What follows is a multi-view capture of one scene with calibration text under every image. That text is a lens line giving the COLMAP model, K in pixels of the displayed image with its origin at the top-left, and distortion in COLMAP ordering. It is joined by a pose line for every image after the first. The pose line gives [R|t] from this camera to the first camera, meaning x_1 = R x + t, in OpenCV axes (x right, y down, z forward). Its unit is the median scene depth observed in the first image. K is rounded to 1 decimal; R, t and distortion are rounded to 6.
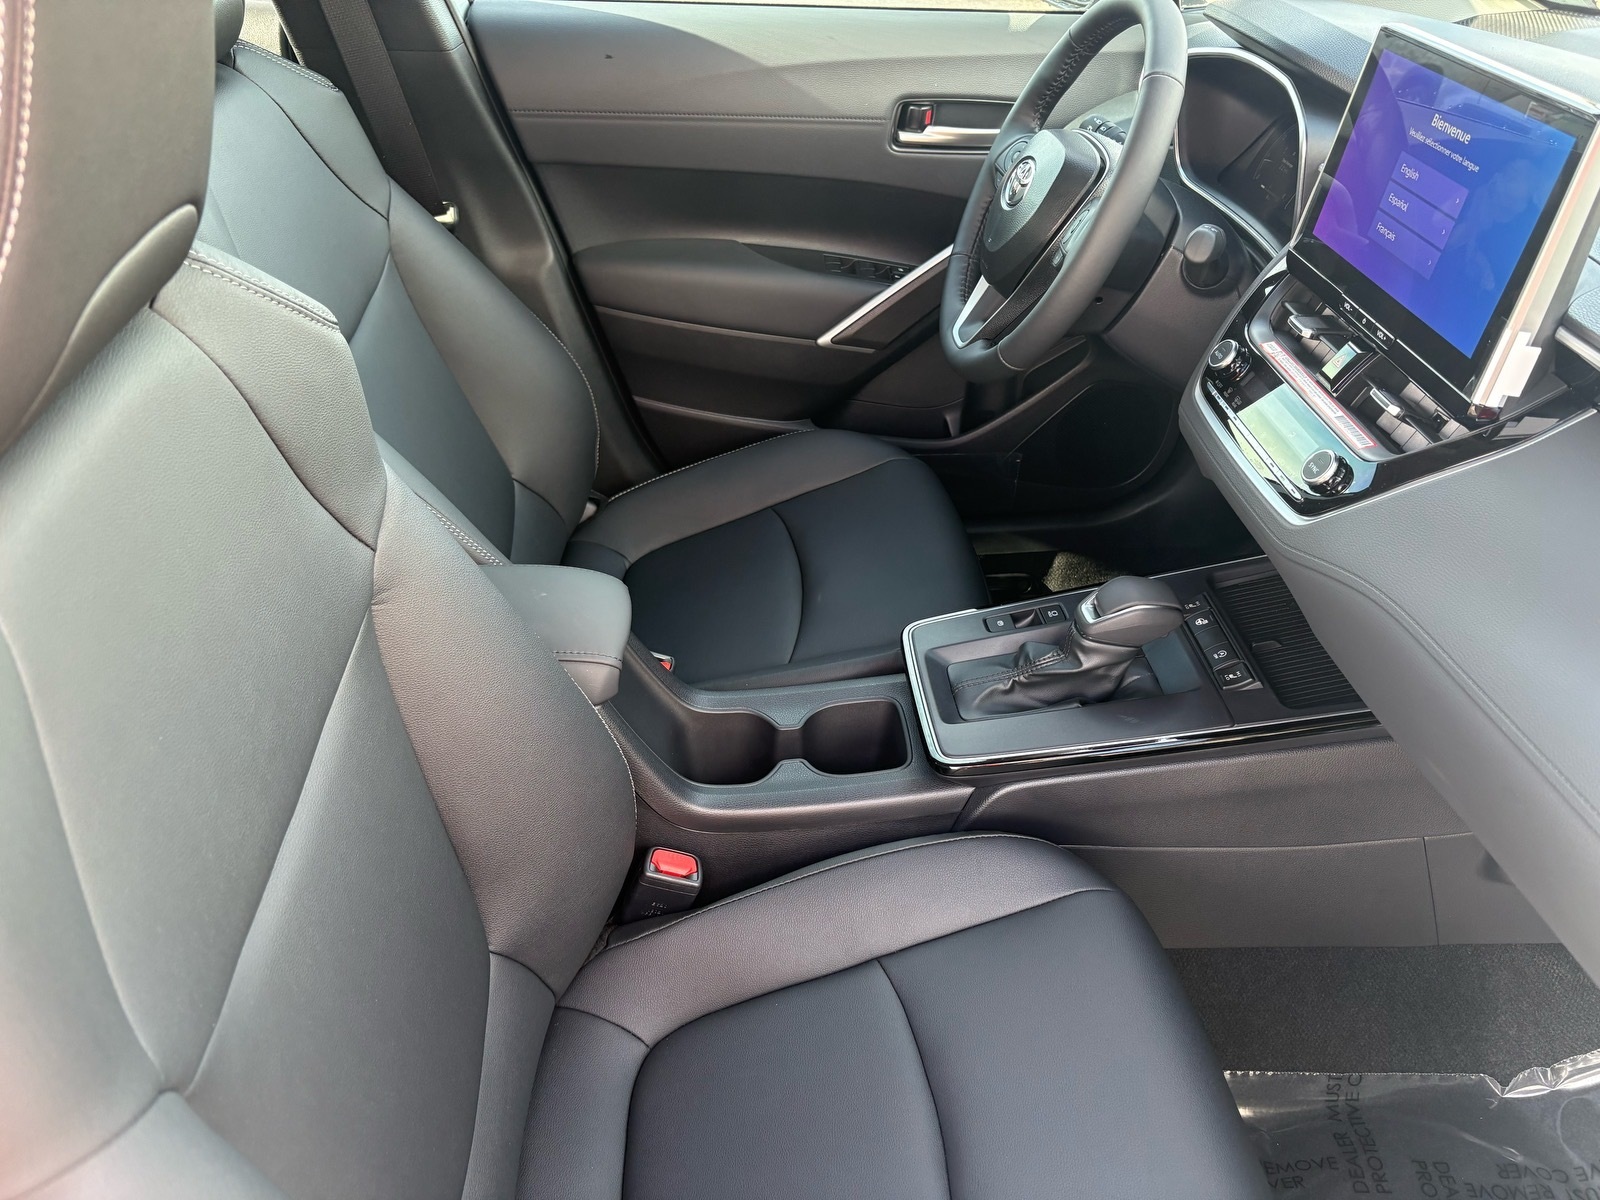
lens RADIAL K [[1213.8, 0, 805.9], [0, 1213.8, 609.2], [0, 0, 1]] dist [0.046193, -0.062426]
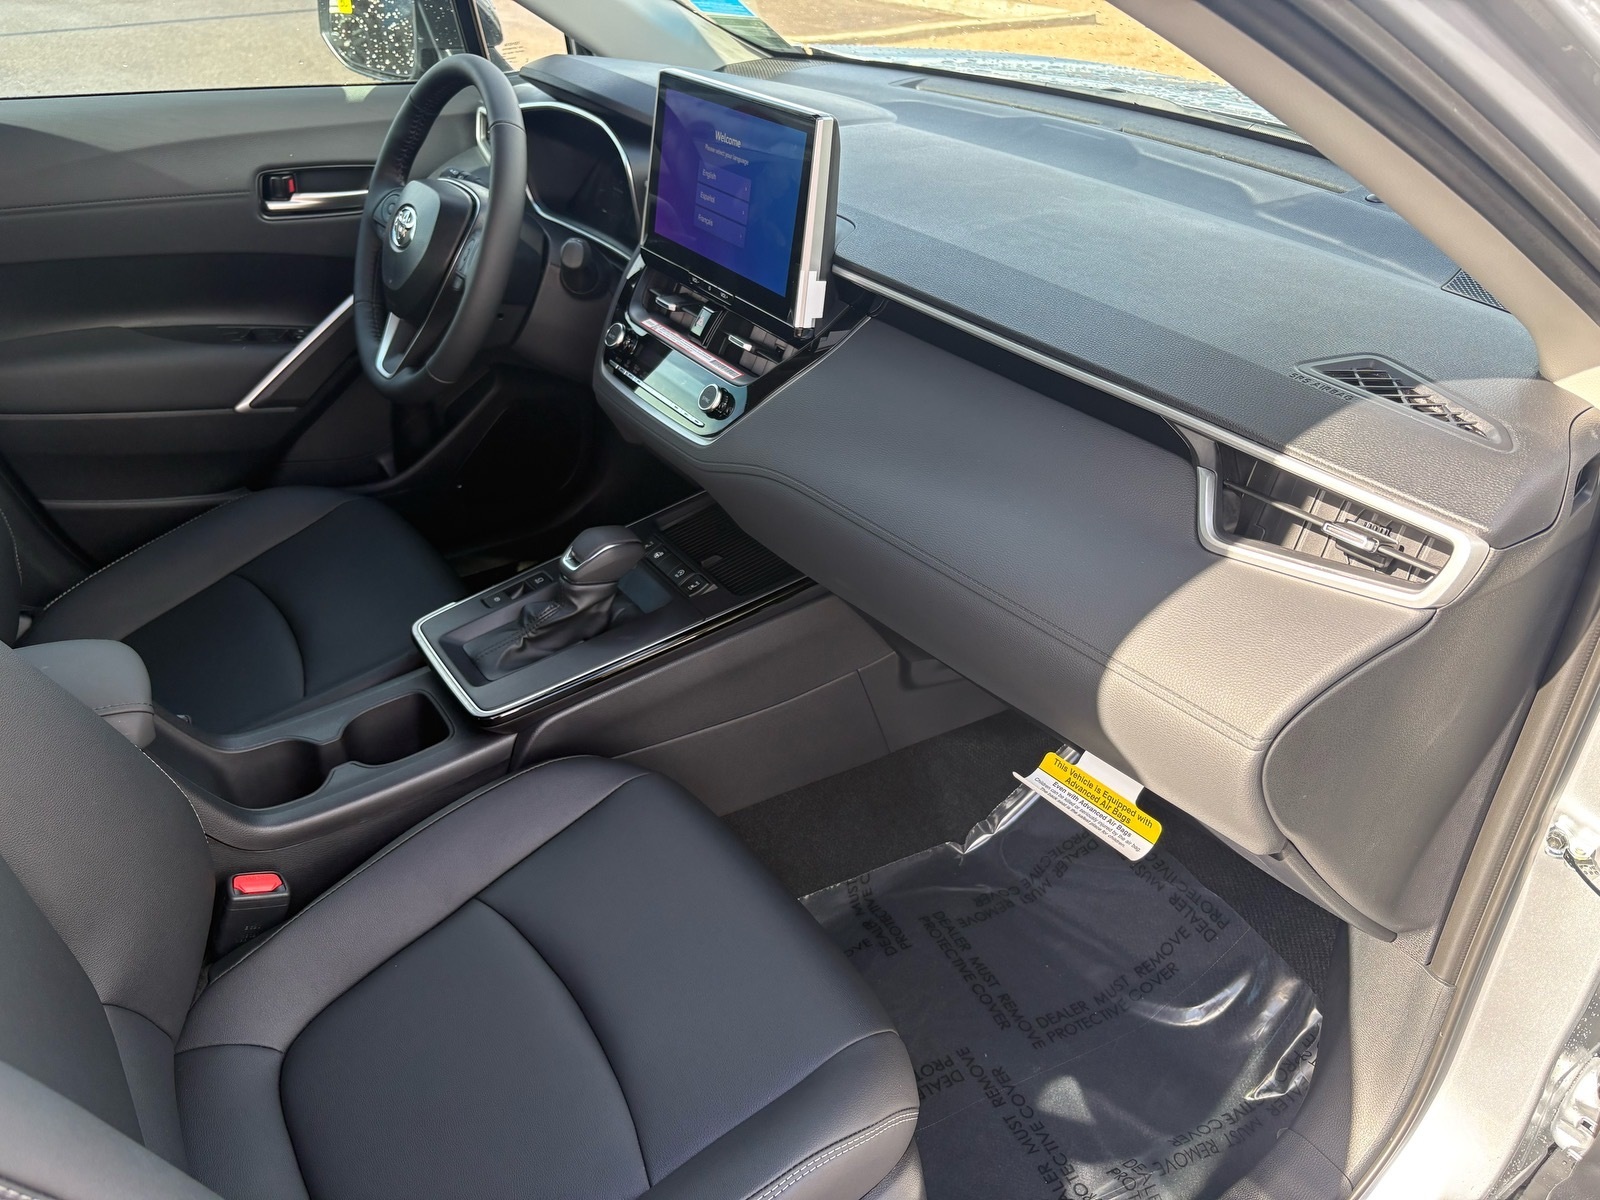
lens RADIAL K [[1213.8, 0, 805.9], [0, 1213.8, 609.2], [0, 0, 1]] dist [0.046193, -0.062426]
pose [[0.867284, -0.247905, 0.431696, -0.089435], [0.272006, 0.962276, 0.006129, 0.098294], [-0.416930, 0.112108, 0.901998, -0.160160]]
